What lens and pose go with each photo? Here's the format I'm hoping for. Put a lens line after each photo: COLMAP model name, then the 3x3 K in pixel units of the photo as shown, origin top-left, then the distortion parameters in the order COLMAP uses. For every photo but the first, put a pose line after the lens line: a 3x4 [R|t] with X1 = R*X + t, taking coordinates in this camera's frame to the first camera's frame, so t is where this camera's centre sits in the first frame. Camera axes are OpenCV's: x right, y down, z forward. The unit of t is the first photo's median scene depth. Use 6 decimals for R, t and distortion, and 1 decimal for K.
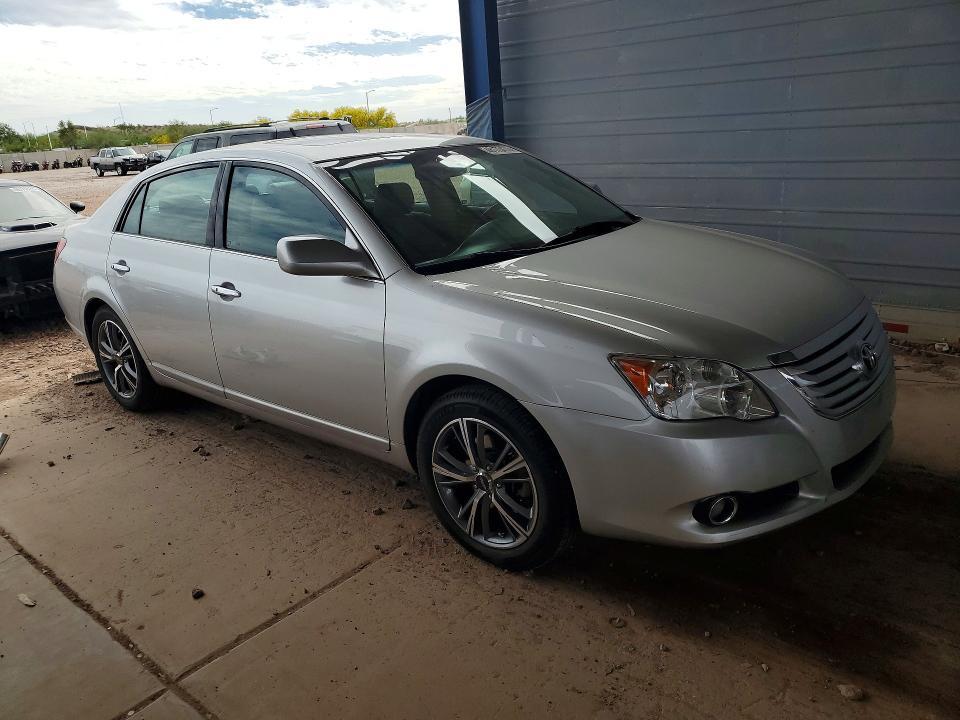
lens RADIAL K [[744.6, 0, 480.0], [0, 744.6, 360.0], [0, 0, 1]] dist [0.002789, -0.000478]
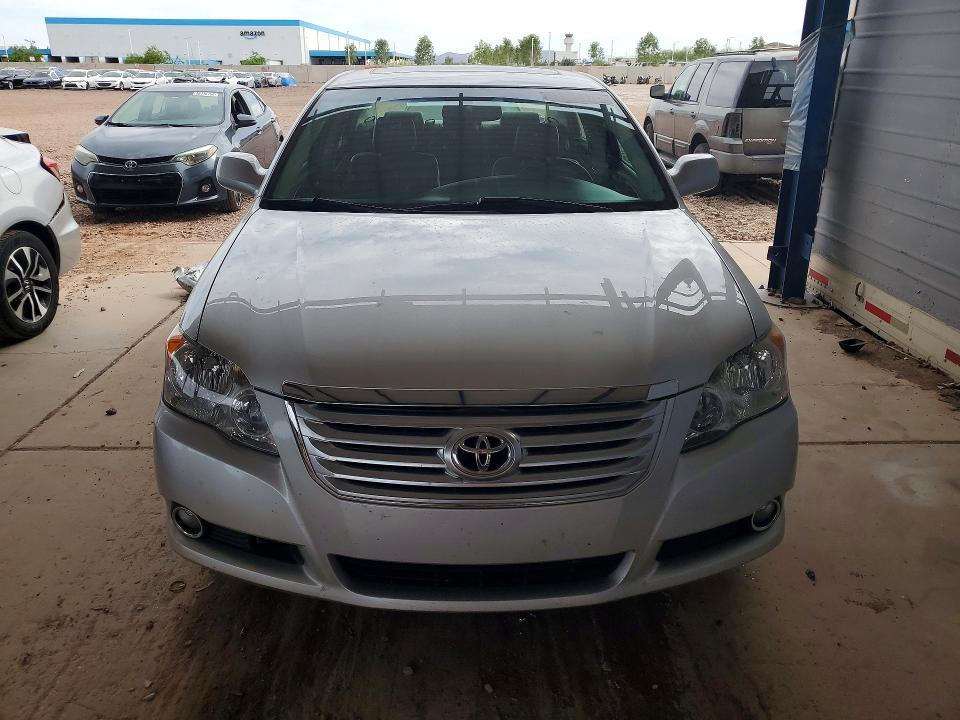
lens RADIAL K [[744.6, 0, 480.0], [0, 744.6, 360.0], [0, 0, 1]] dist [0.002789, -0.000478]
pose [[0.685993, 0.331463, -0.647723, 0.951574], [-0.269571, 0.942639, 0.196883, -0.220112], [0.675829, 0.039547, 0.735997, 0.508346]]
